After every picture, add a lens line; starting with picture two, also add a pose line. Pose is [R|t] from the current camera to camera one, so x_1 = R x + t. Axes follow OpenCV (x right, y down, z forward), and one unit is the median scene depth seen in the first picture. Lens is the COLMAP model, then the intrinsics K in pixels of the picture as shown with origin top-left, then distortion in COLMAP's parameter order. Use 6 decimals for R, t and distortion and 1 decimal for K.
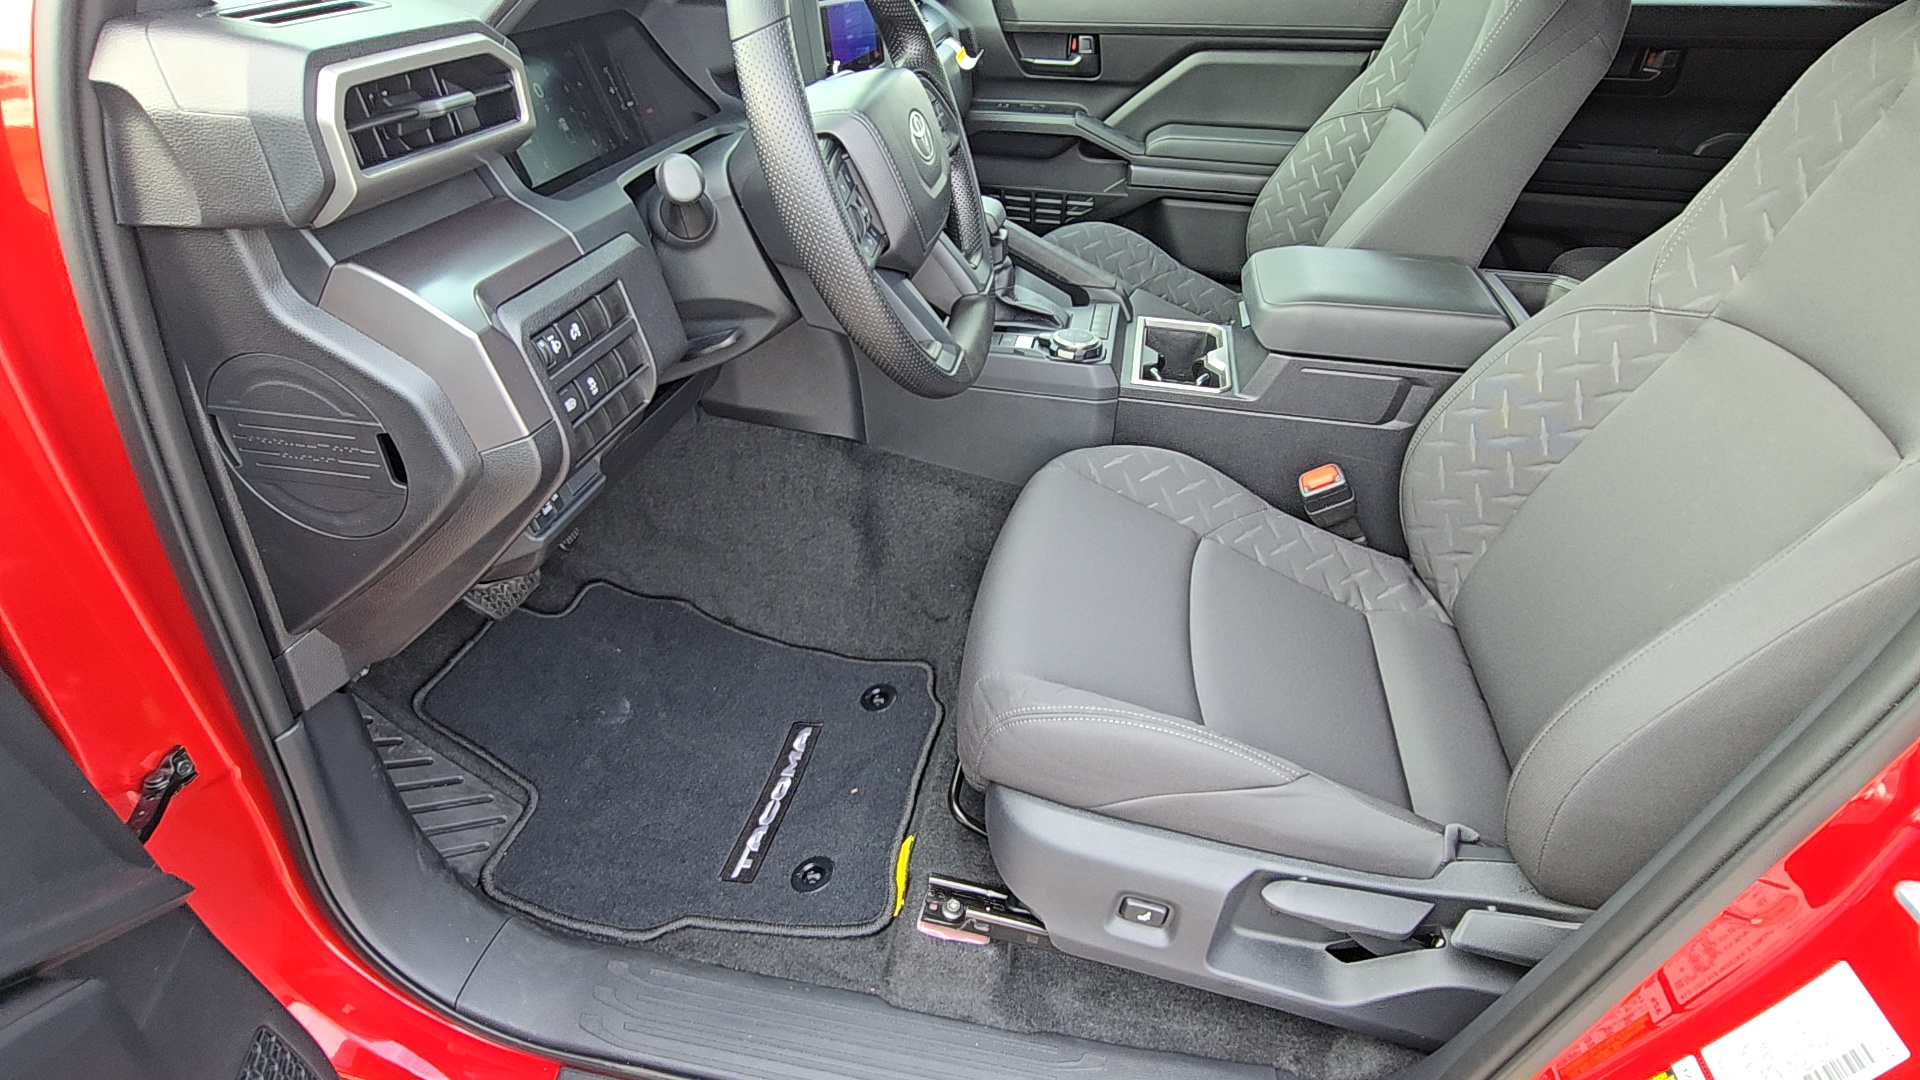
lens RADIAL K [[978.8, 0, 959.2], [0, 978.8, 546.0], [0, 0, 1]] dist [0.000904, 0.000452]
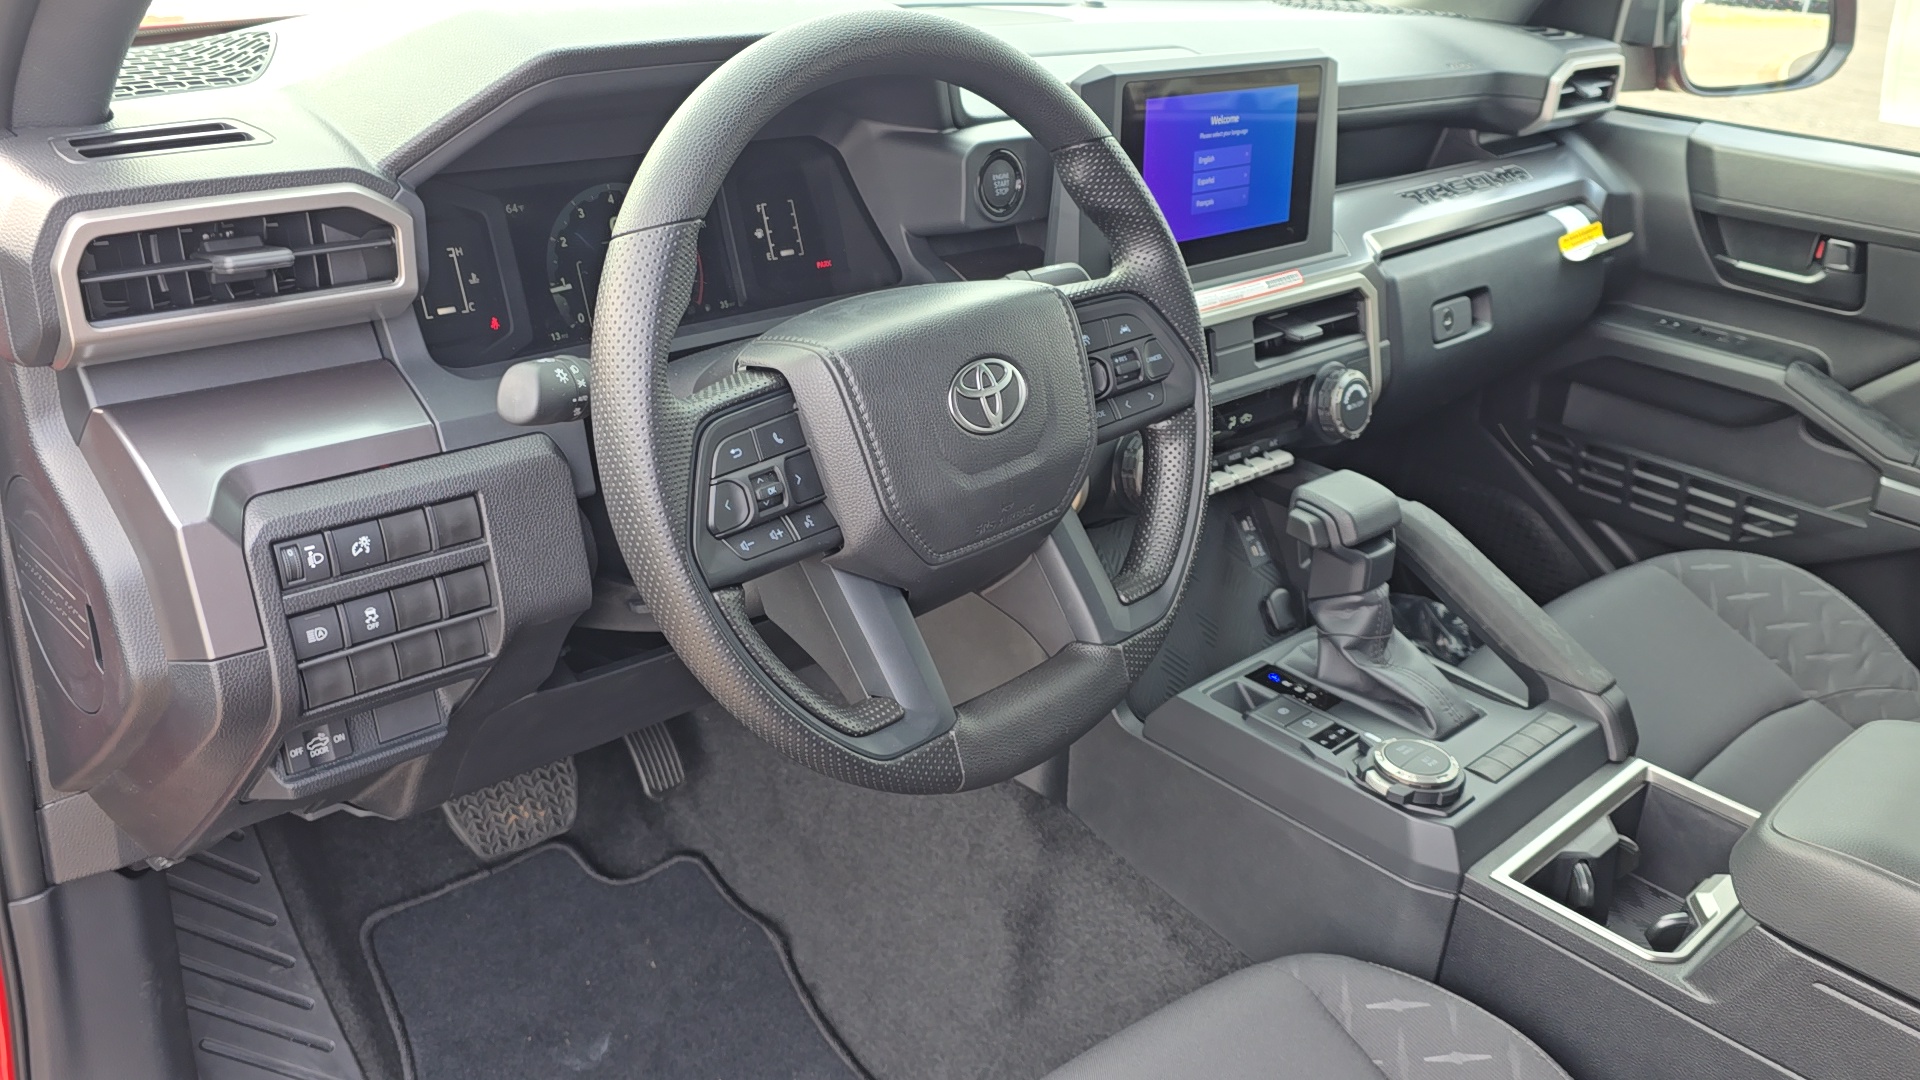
lens RADIAL K [[1606.8, 0, 979.2], [0, 1606.8, 524.4], [0, 0, 1]] dist [-0.016767, 0.015799]
pose [[0.818025, 0.265029, -0.510485, 0.397236], [-0.363037, 0.926302, -0.100839, -0.179510], [0.446138, 0.267814, 0.853954, 0.095463]]
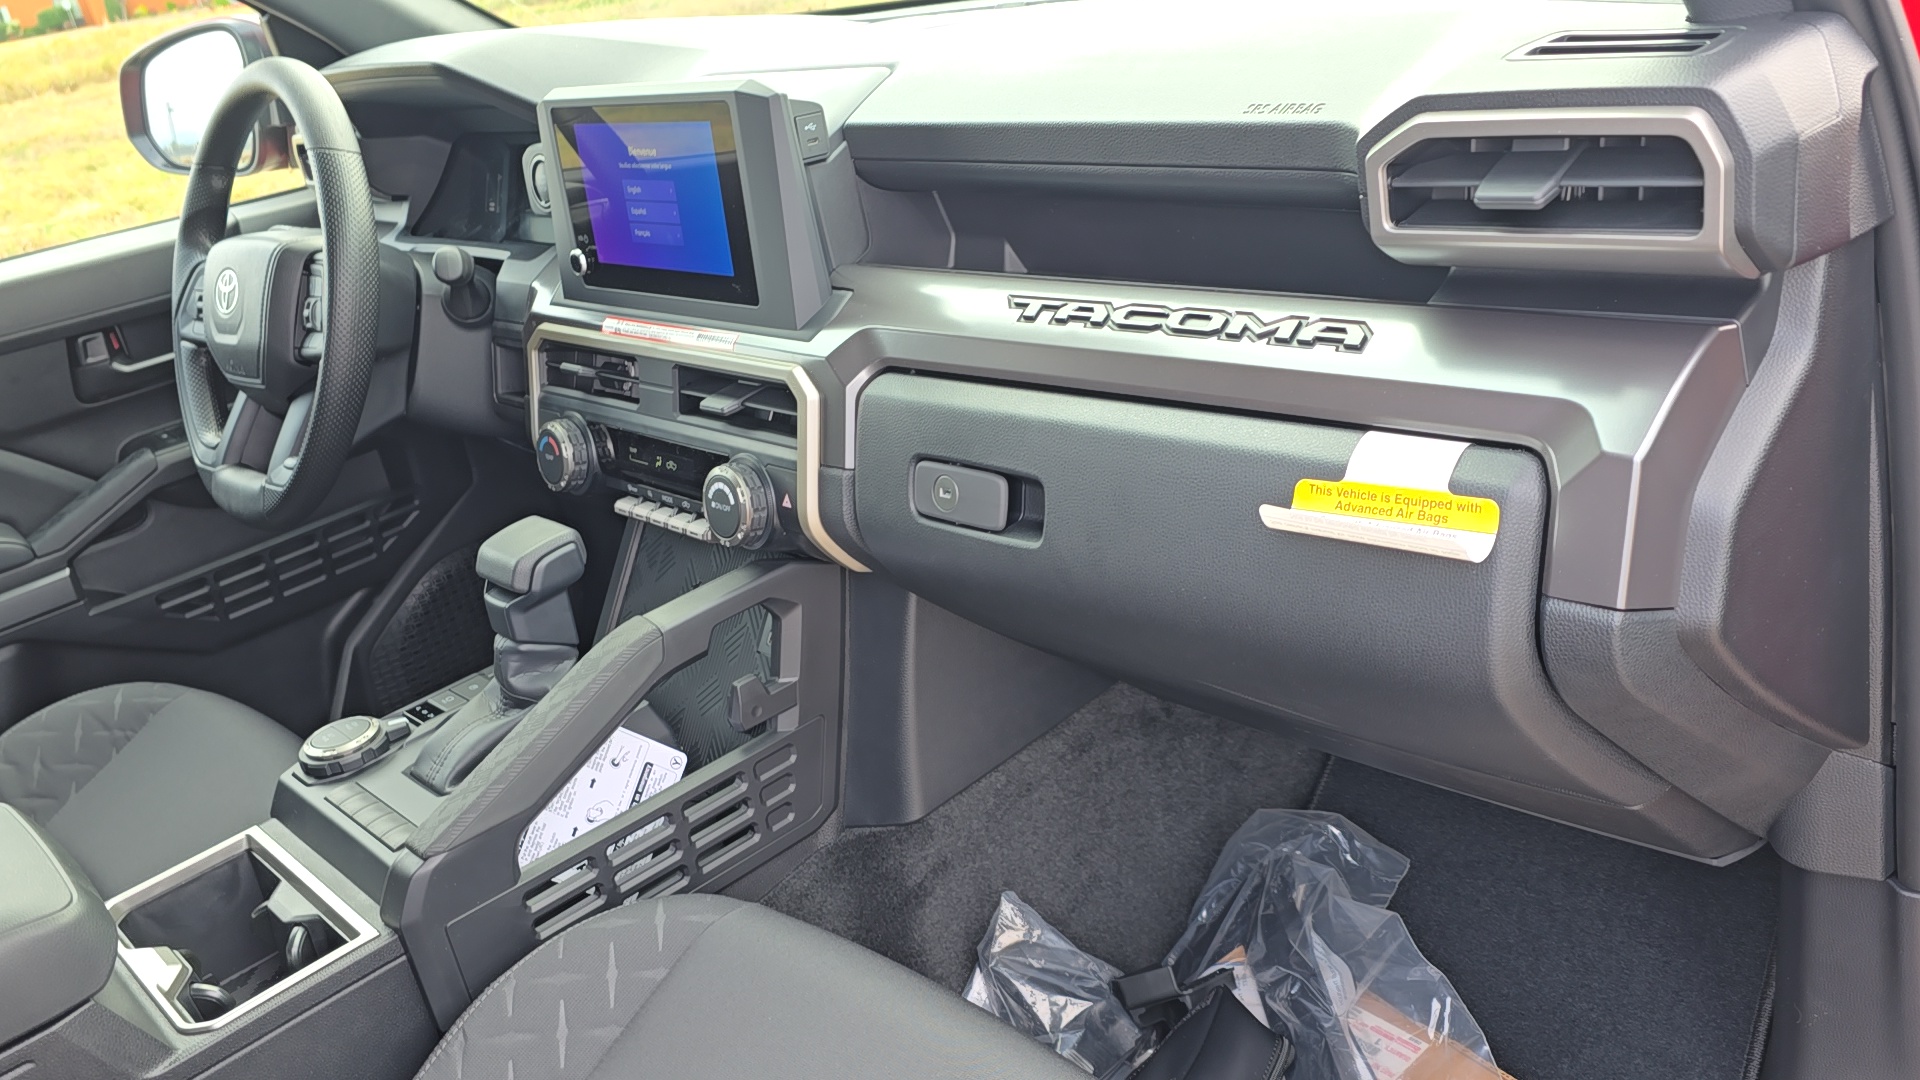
lens RADIAL K [[1606.8, 0, 979.2], [0, 1606.8, 524.4], [0, 0, 1]] dist [-0.016767, 0.015799]
pose [[-0.590002, 0.380244, -0.712258, 0.629584], [-0.310052, 0.707822, 0.634709, -1.219101], [0.745497, 0.595317, -0.299721, 1.732525]]
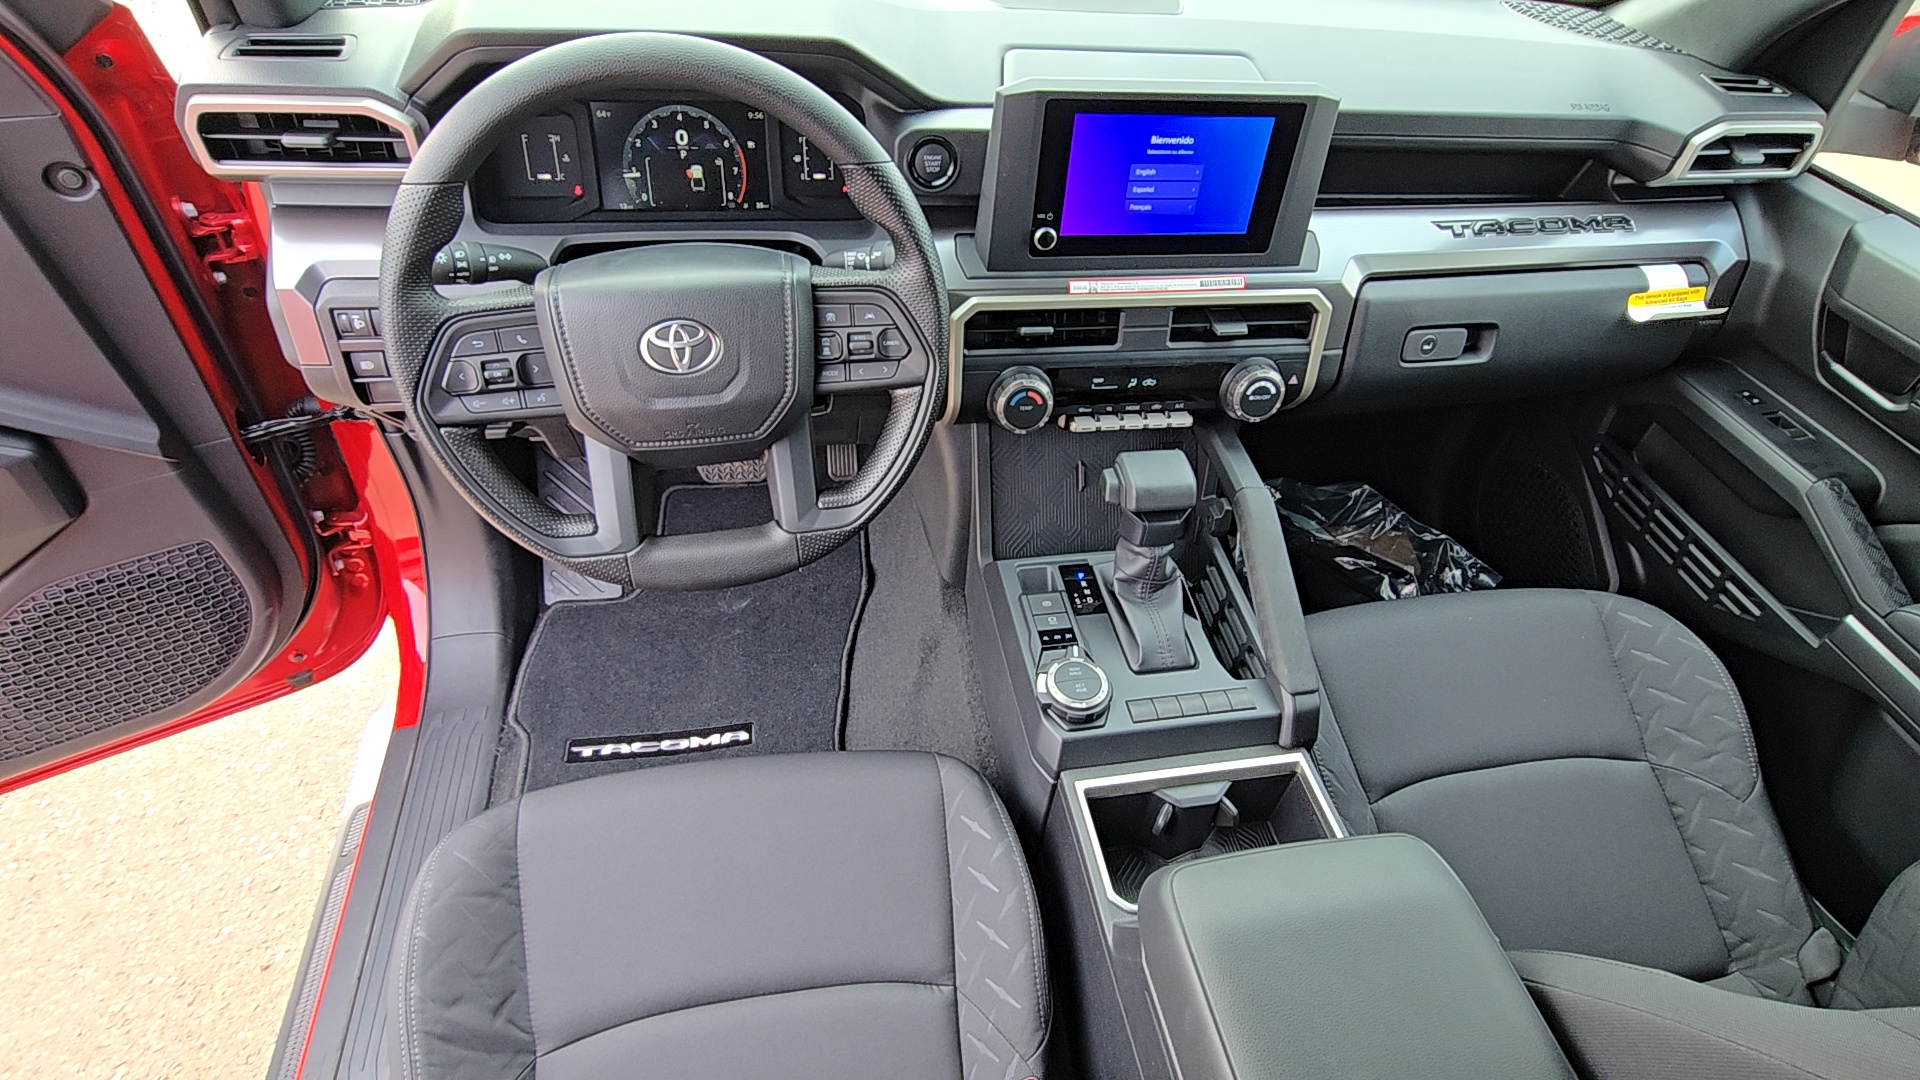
lens RADIAL K [[981.9, 0, 973.2], [0, 981.9, 538.2], [0, 0, 1]] dist [0.001778, 0.000761]
pose [[0.365158, 0.649627, -0.666817, 0.590537], [-0.584023, 0.717652, 0.379332, -0.601137], [0.724966, 0.250921, 0.641453, 0.502843]]
